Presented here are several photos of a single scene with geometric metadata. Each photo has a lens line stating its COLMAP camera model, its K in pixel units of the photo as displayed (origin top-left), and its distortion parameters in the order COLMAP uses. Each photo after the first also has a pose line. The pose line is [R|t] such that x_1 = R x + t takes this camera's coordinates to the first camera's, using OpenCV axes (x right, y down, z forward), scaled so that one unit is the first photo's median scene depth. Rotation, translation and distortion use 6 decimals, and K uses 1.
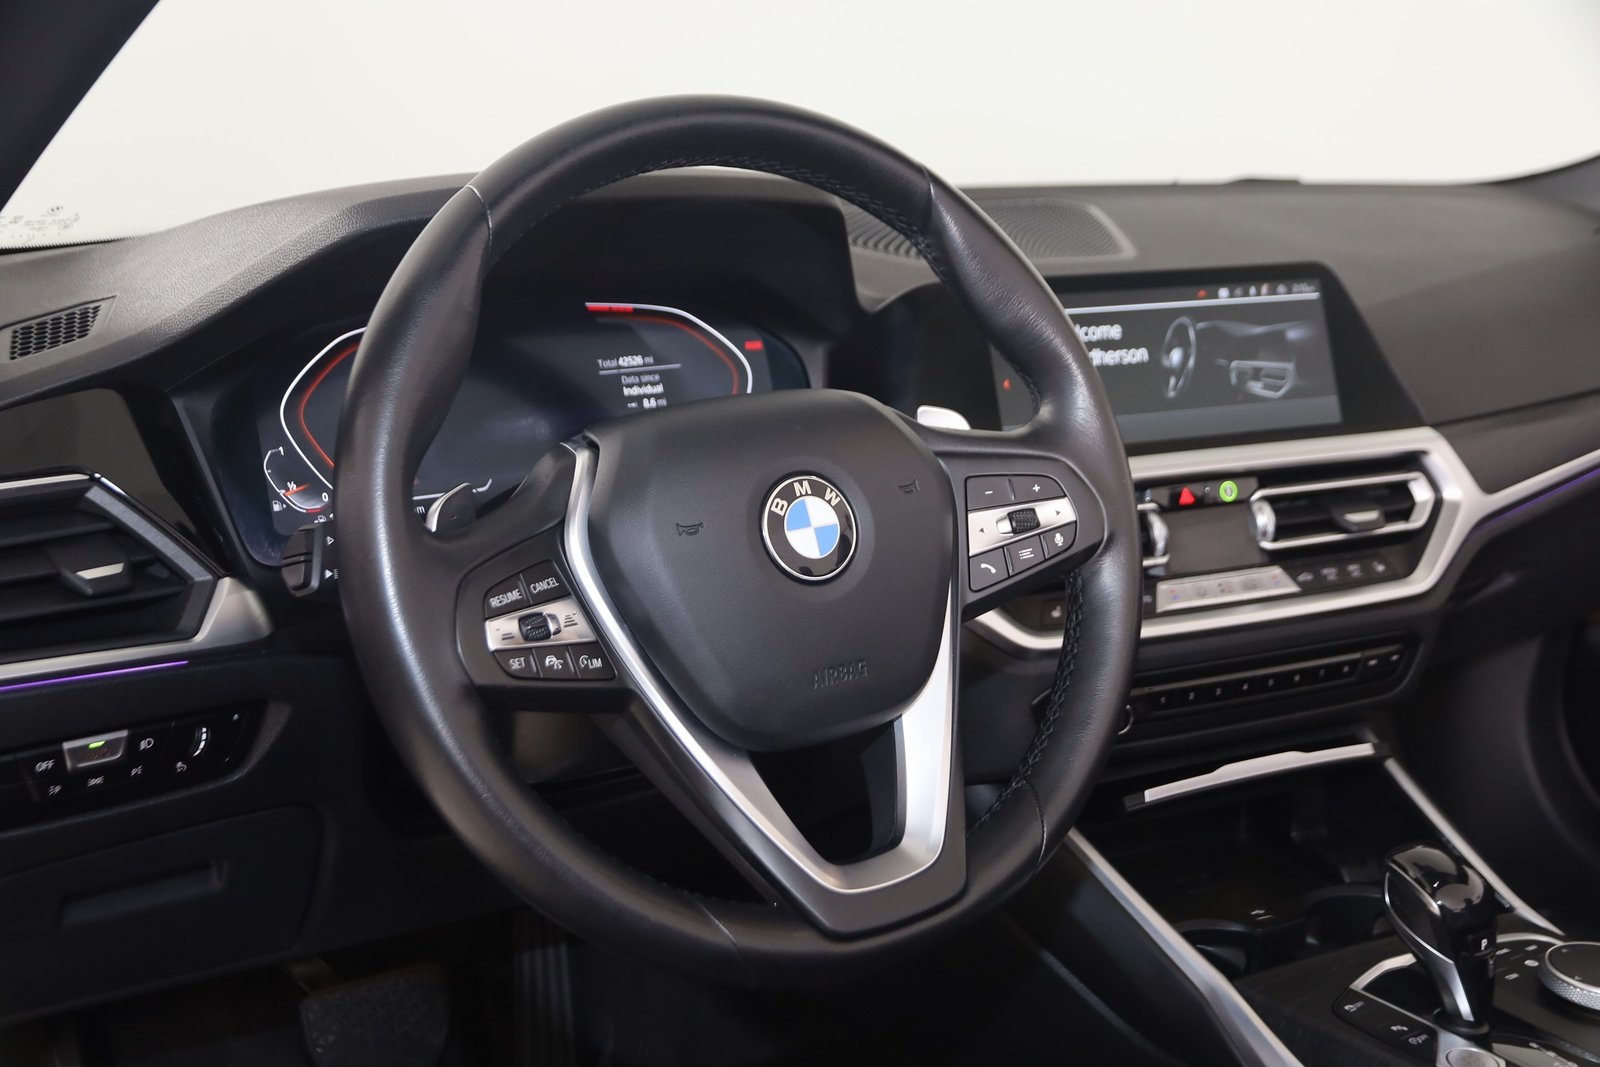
lens RADIAL K [[1793.0, 0, 790.2], [0, 1793.0, 547.3], [0, 0, 1]] dist [0.034050, 0.000000]
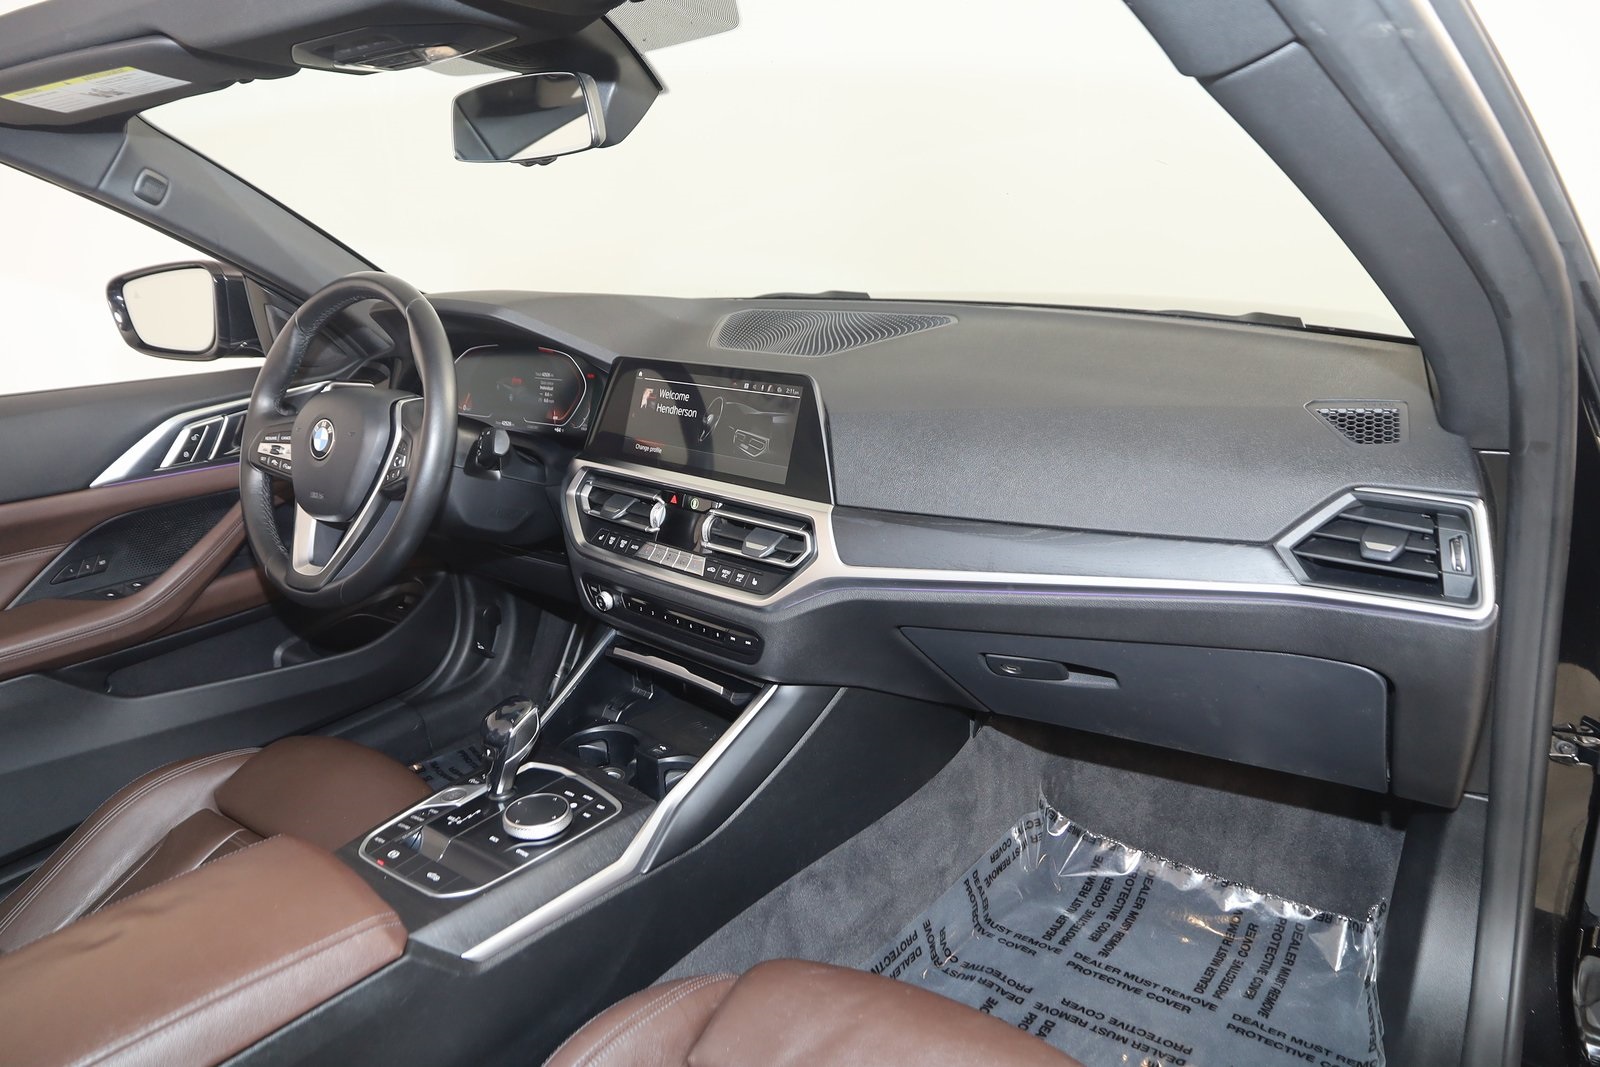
lens RADIAL K [[1091.7, 0, 796.0], [0, 1091.7, 525.9], [0, 0, 1]] dist [-0.102131, 0.050611]
pose [[0.378848, 0.257551, -0.888899, 1.178378], [-0.186883, 0.961999, 0.199081, -0.229179], [0.906393, 0.090698, 0.412583, 0.679135]]
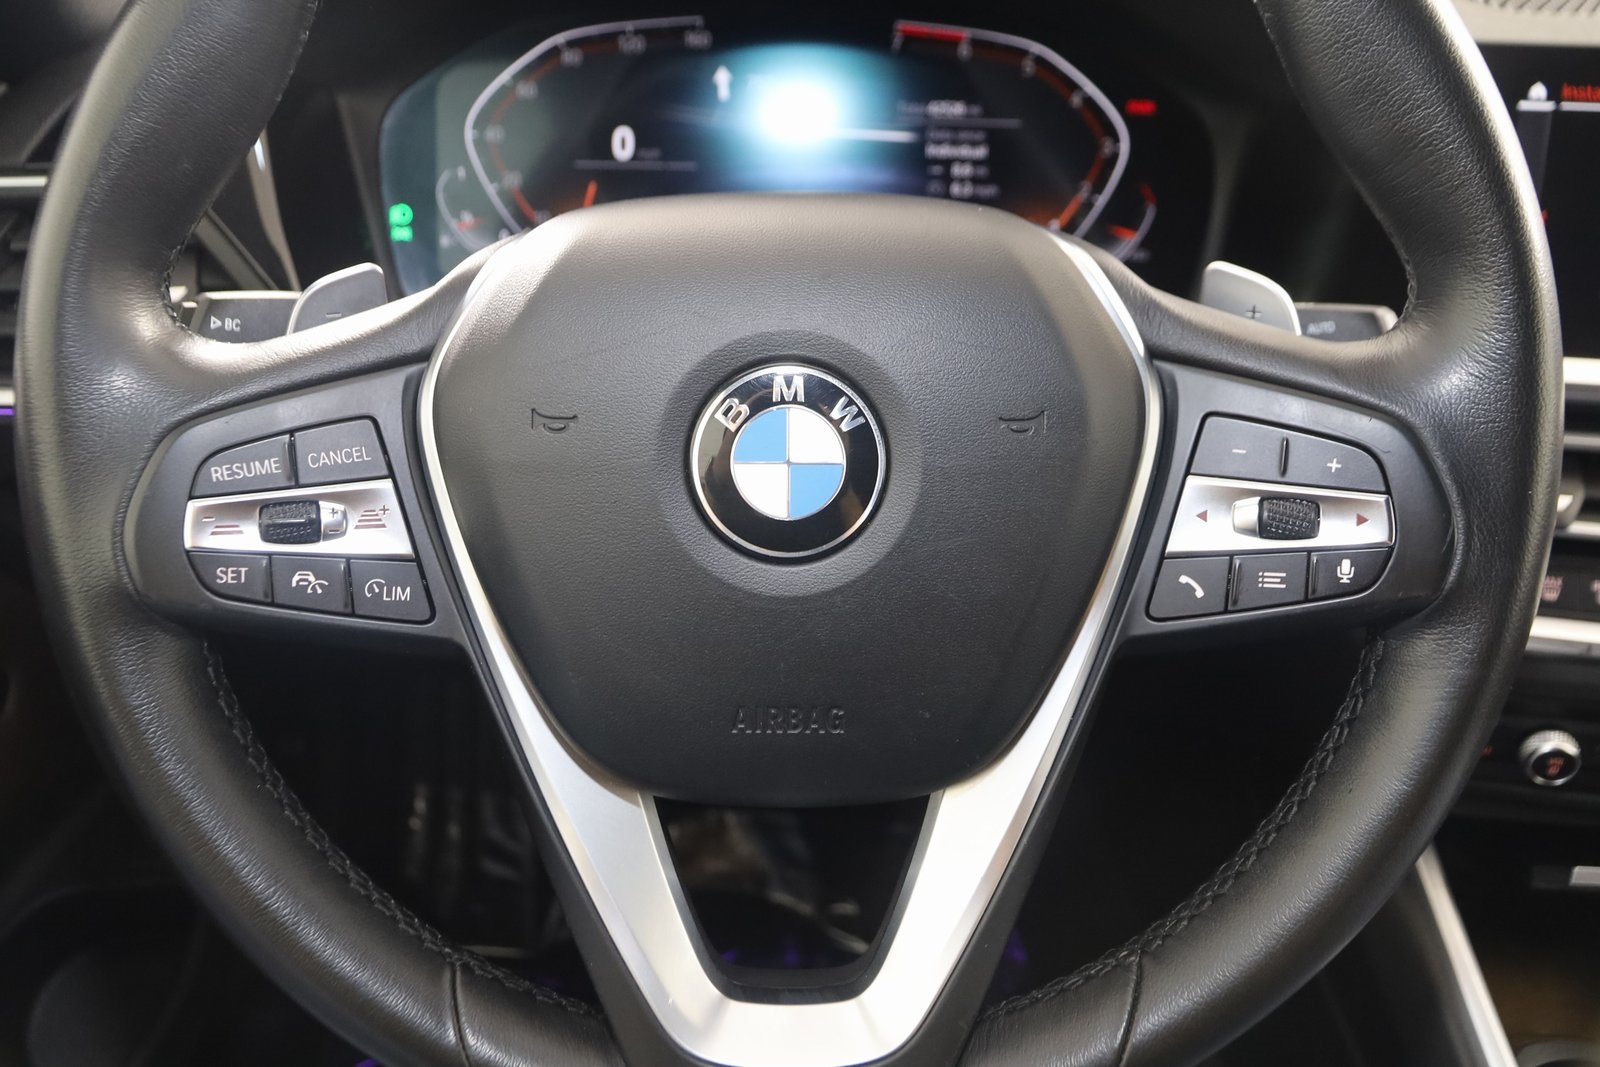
lens RADIAL K [[1265.7, 0, 808.3], [0, 1265.7, 503.7], [0, 0, 1]] dist [-0.041135, -0.005008]
pose [[0.832378, 0.281976, -0.477112, 0.141759], [-0.166316, 0.948304, 0.270295, -0.072301], [0.528664, -0.145636, 0.836244, 0.461933]]
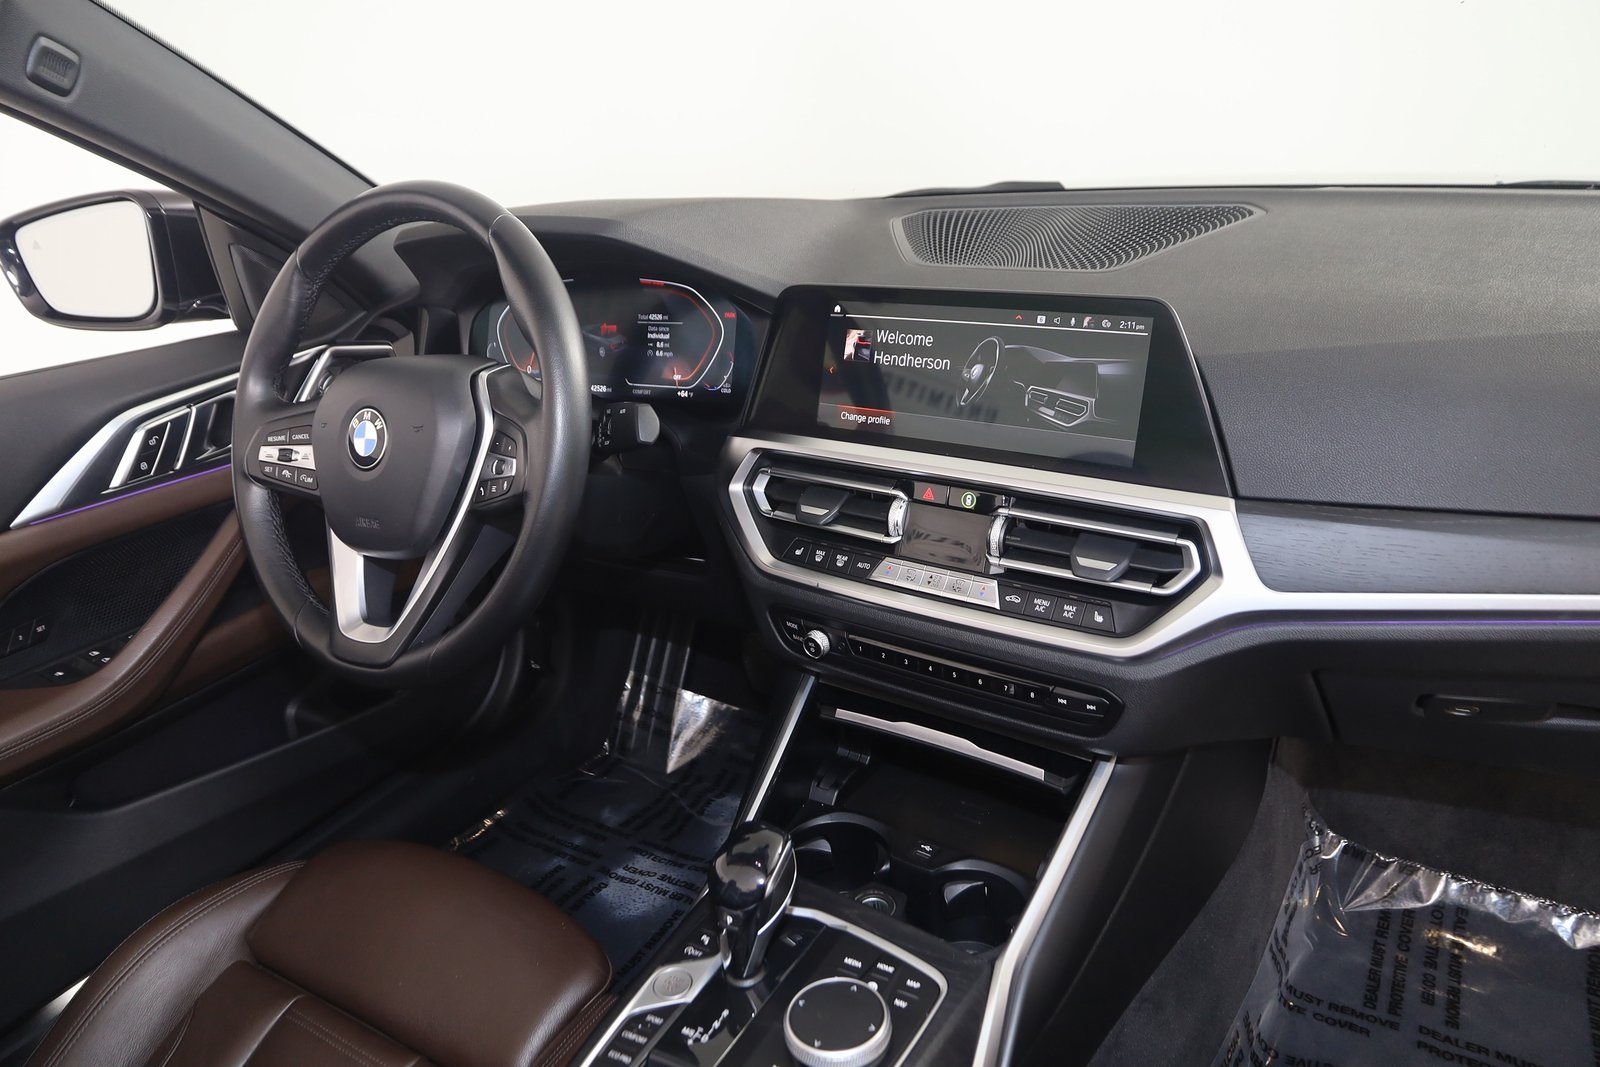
lens RADIAL K [[1091.7, 0, 794.0], [0, 1091.7, 532.1], [0, 0, 1]] dist [-0.102131, 0.050611]
pose [[0.456816, 0.295307, -0.839115, 0.766844], [-0.130416, 0.955331, 0.265208, -0.177227], [0.879950, -0.011718, 0.474923, 0.592156]]
